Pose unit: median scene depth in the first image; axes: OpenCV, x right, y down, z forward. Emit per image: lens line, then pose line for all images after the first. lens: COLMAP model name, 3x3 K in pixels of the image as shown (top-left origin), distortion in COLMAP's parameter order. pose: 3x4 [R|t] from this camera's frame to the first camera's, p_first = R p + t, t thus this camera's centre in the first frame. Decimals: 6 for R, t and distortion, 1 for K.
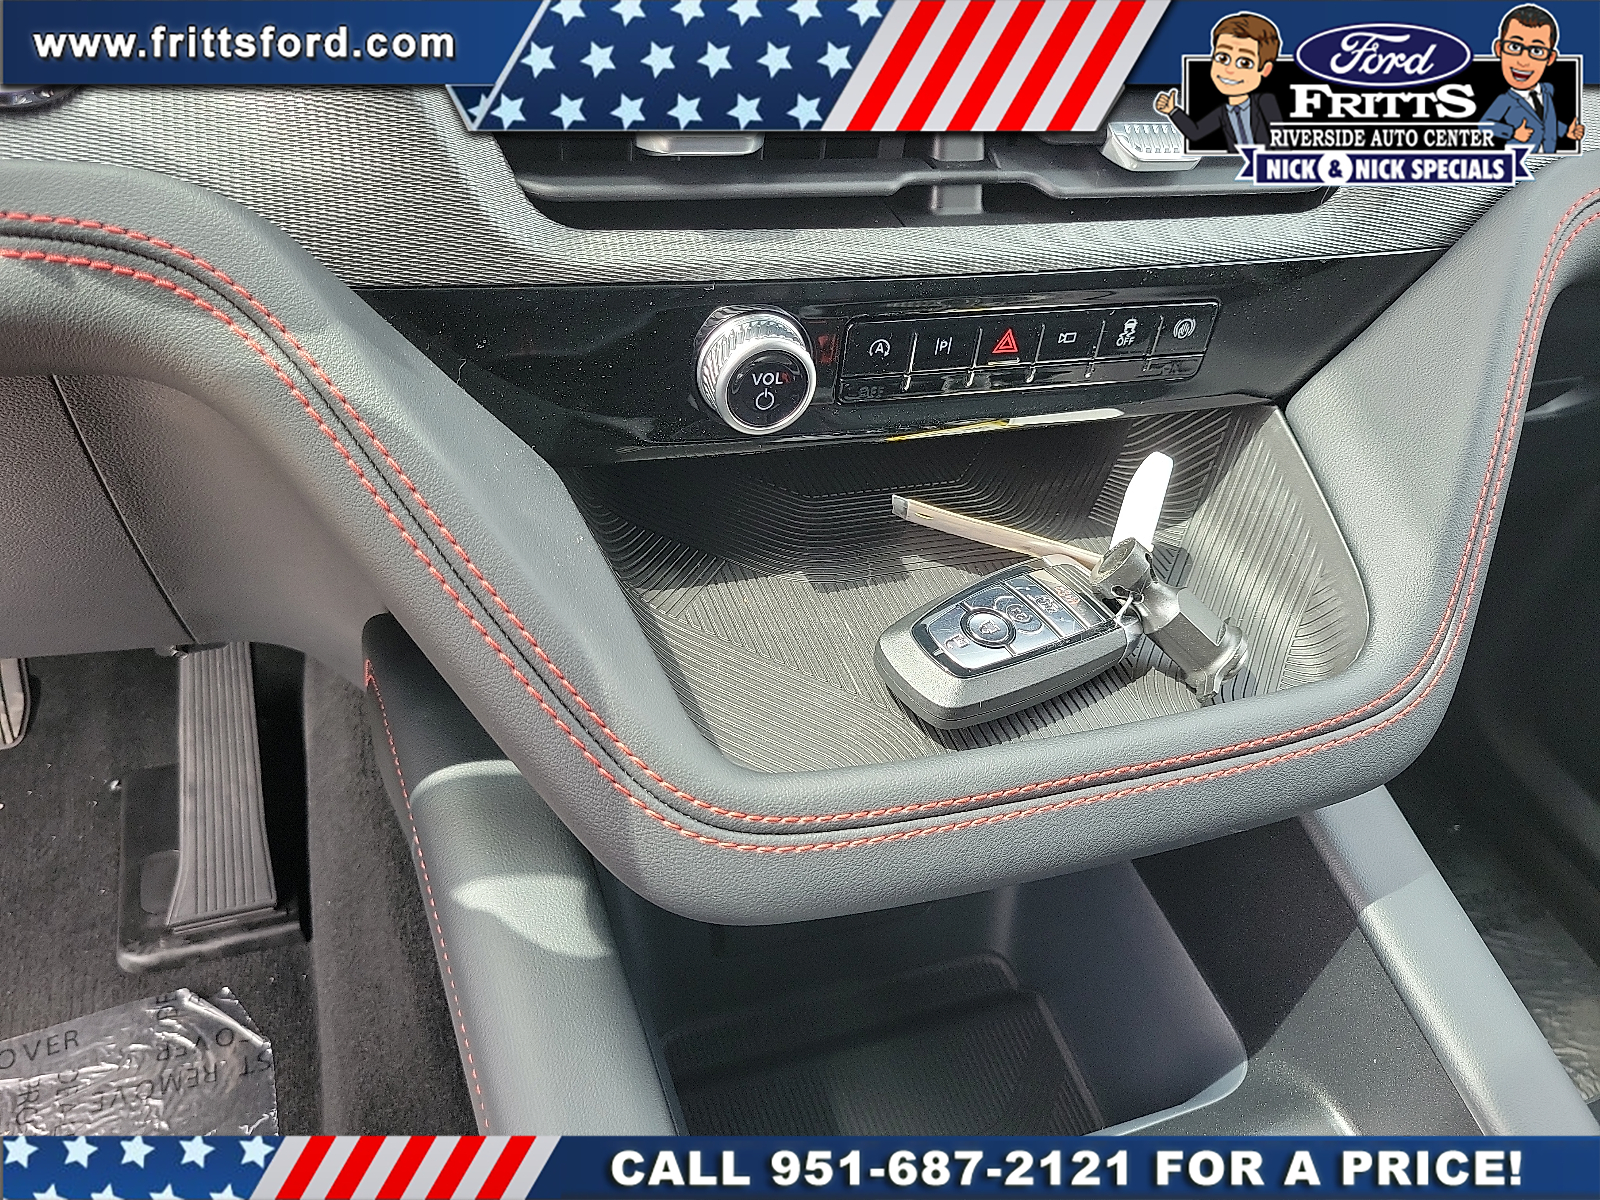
lens RADIAL K [[1185.2, 0, 800.0], [0, 1185.2, 600.0], [0, 0, 1]] dist [-0.000563, -0.000894]
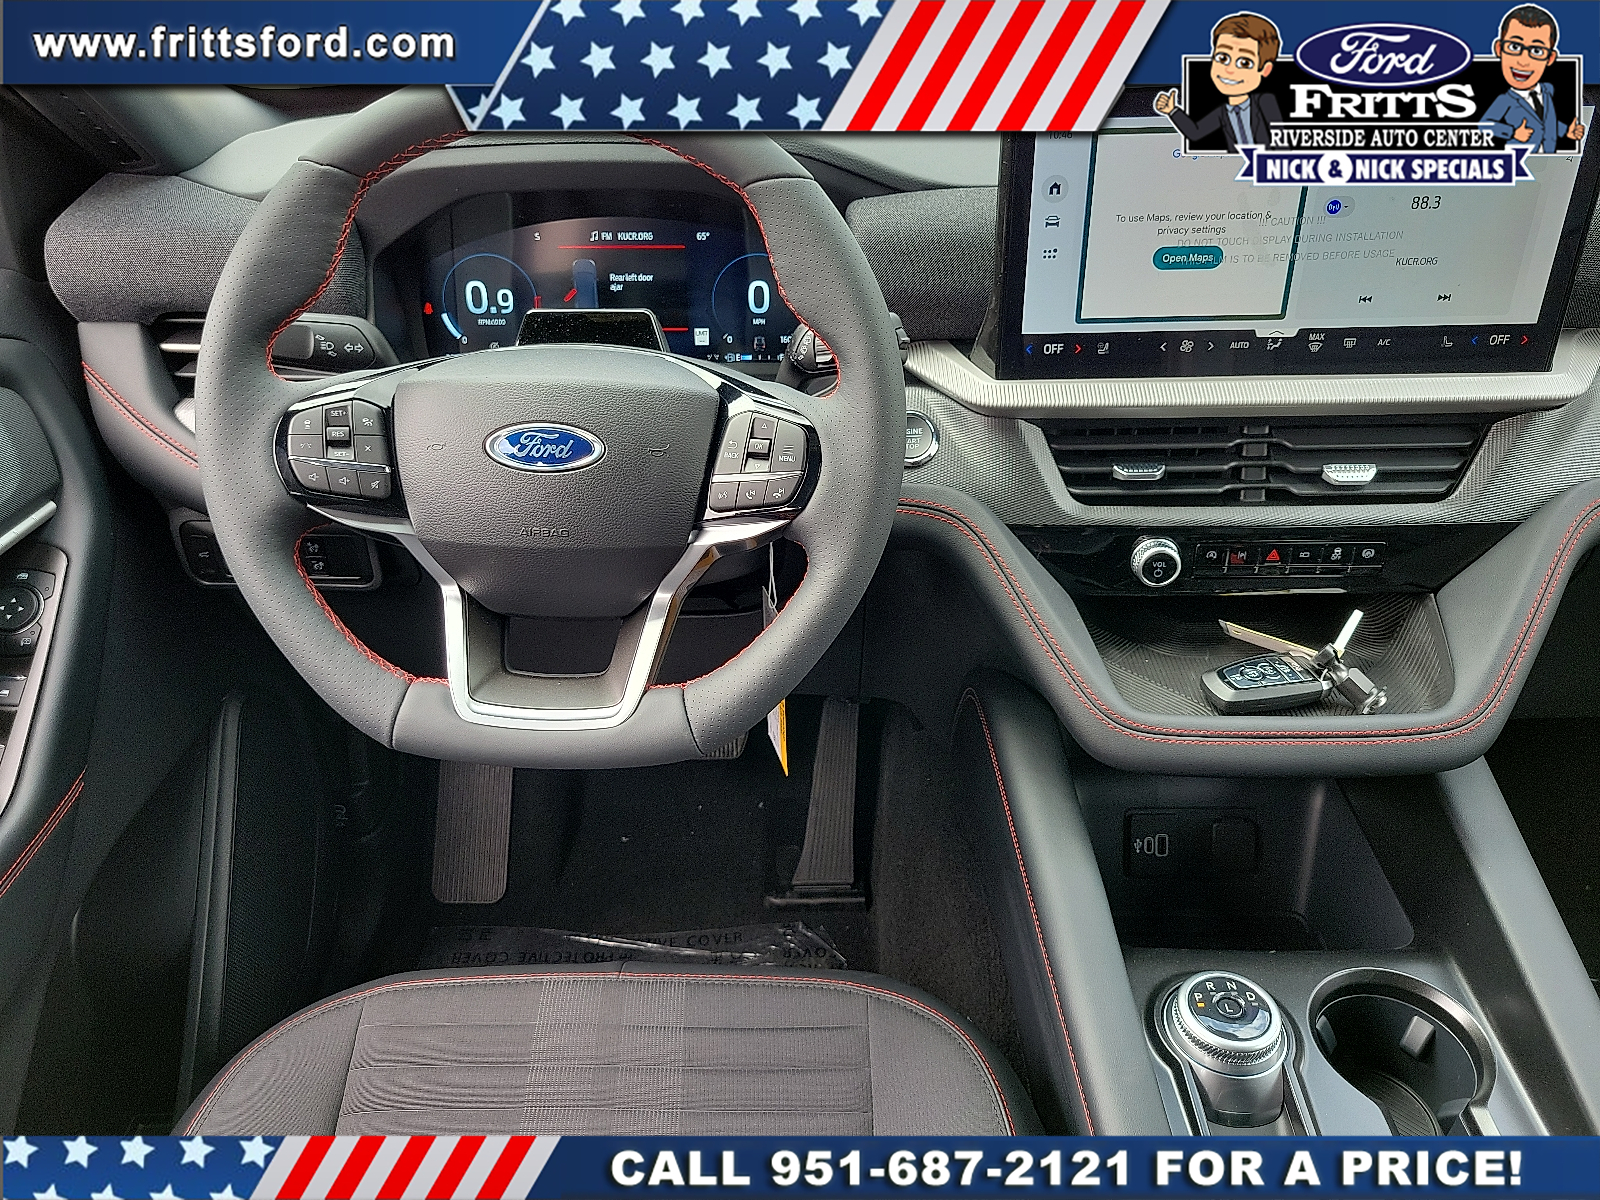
lens RADIAL K [[1222.0, 0, 807.4], [0, 1222.0, 598.9], [0, 0, 1]] dist [0.049325, 0.002038]
pose [[0.928434, 0.057198, -0.367067, 0.215801], [-0.123601, 0.979344, -0.160024, 0.357371], [0.350332, 0.193942, 0.916326, -1.480966]]
